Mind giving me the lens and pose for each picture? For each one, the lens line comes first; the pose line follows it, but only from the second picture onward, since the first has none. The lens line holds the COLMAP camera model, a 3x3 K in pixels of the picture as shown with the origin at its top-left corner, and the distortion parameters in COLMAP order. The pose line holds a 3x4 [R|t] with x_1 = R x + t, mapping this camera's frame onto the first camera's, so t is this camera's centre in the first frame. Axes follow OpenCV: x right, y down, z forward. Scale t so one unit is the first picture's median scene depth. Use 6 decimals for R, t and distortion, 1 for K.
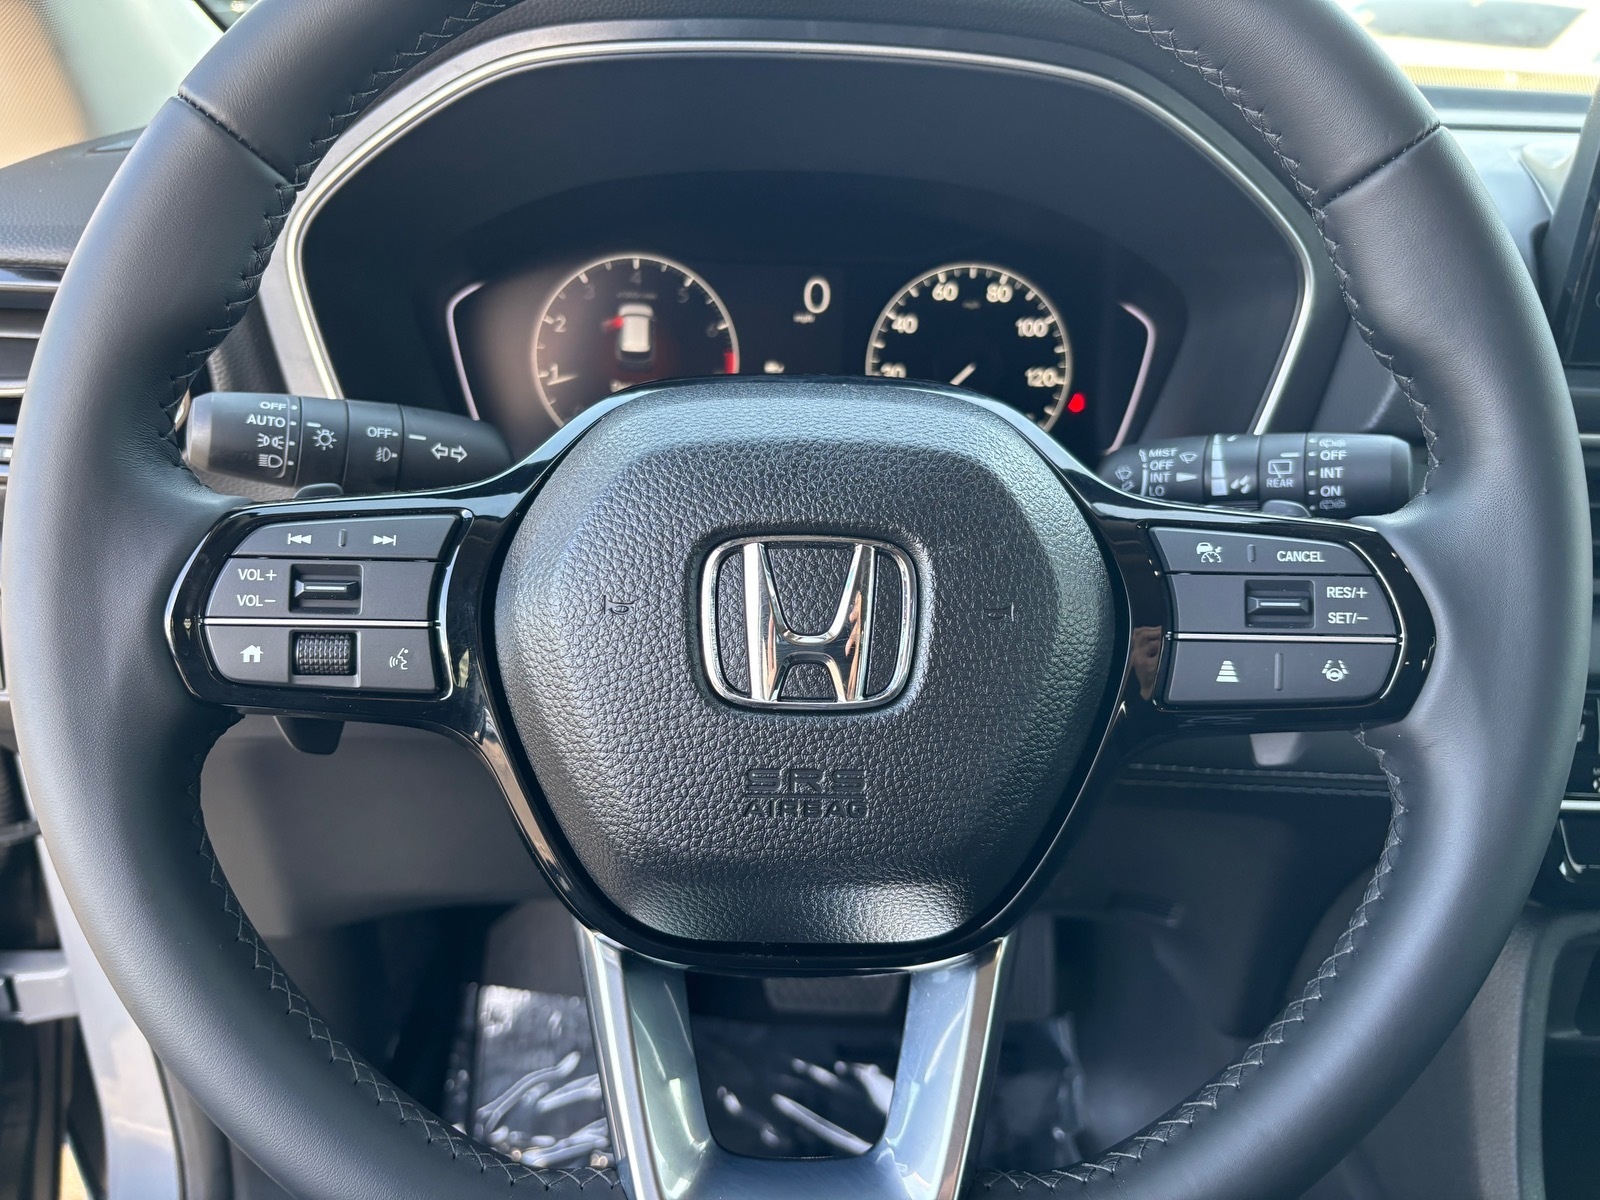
lens RADIAL K [[1192.0, 0, 800.0], [0, 1192.0, 600.0], [0, 0, 1]] dist [0.075107, -0.060720]
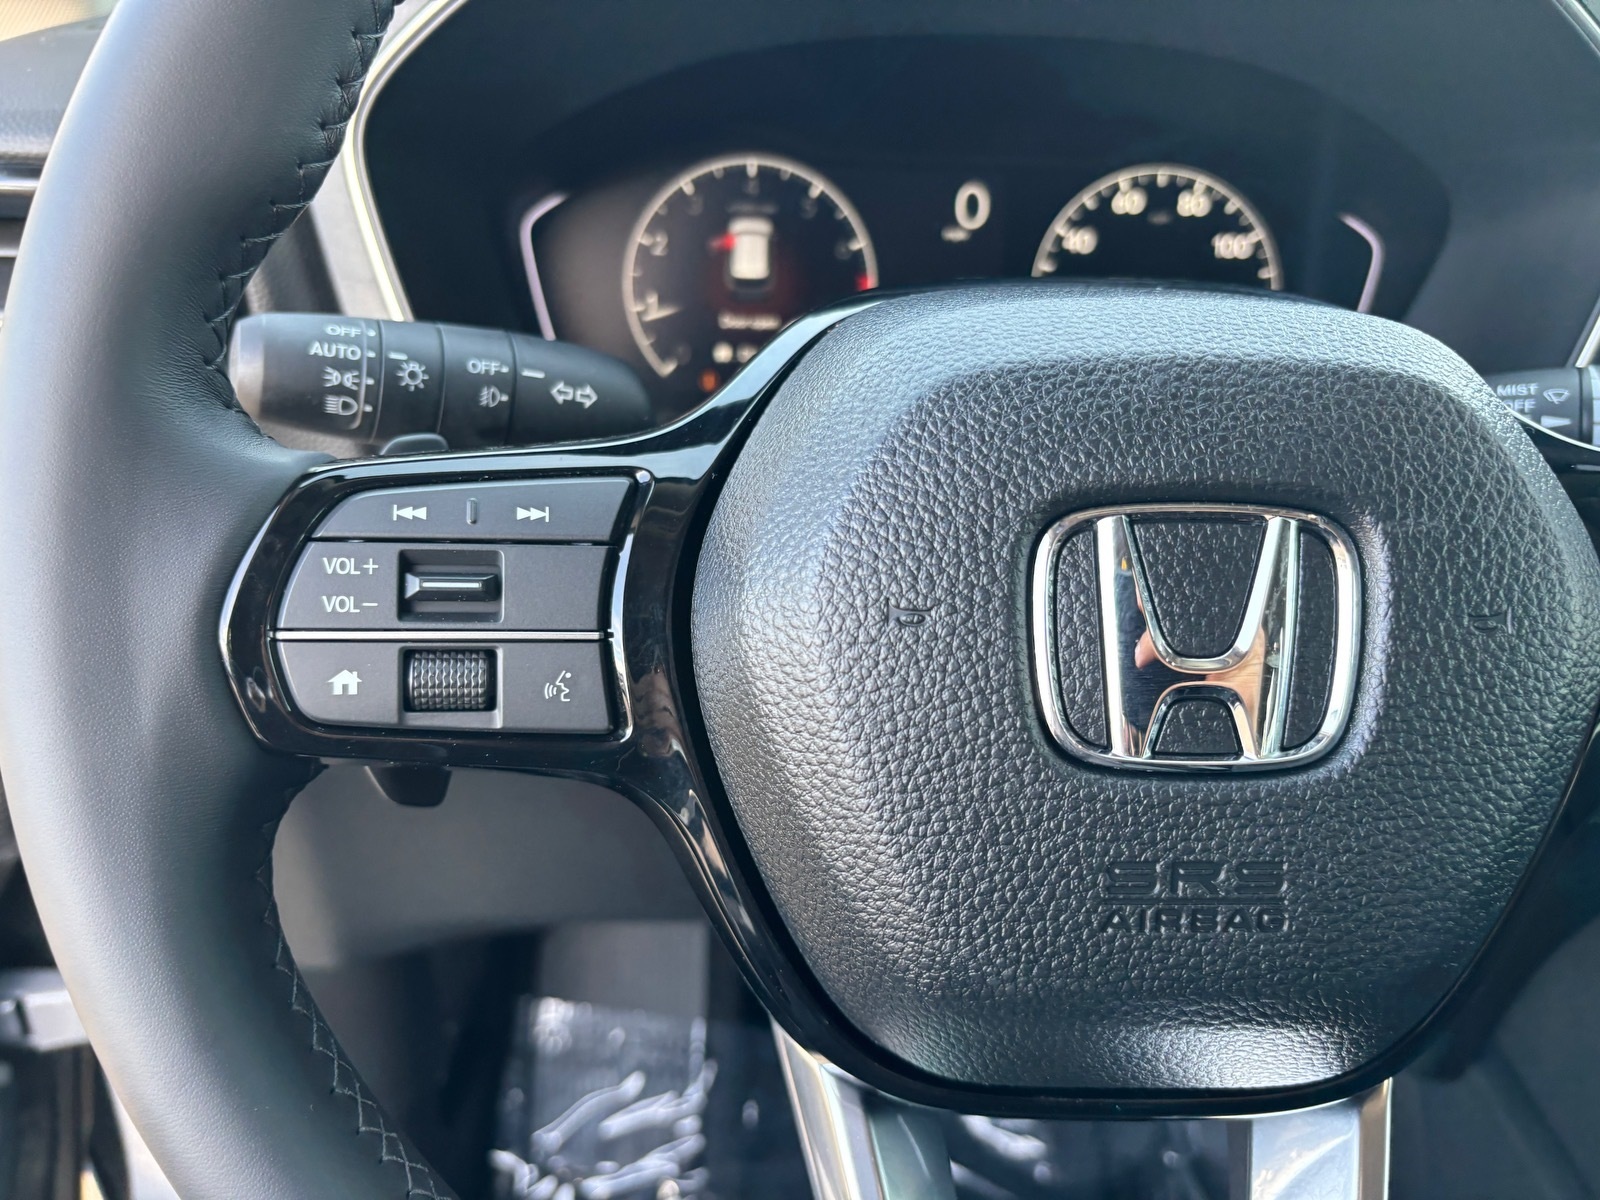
lens RADIAL K [[1210.7, 0, 809.9], [0, 1210.7, 609.6], [0, 0, 1]] dist [0.032274, -0.029675]
pose [[0.999985, -0.004908, 0.002578, -0.191383], [0.004814, 0.999360, 0.035456, -0.019299], [-0.002750, -0.035443, 0.999368, 0.310777]]
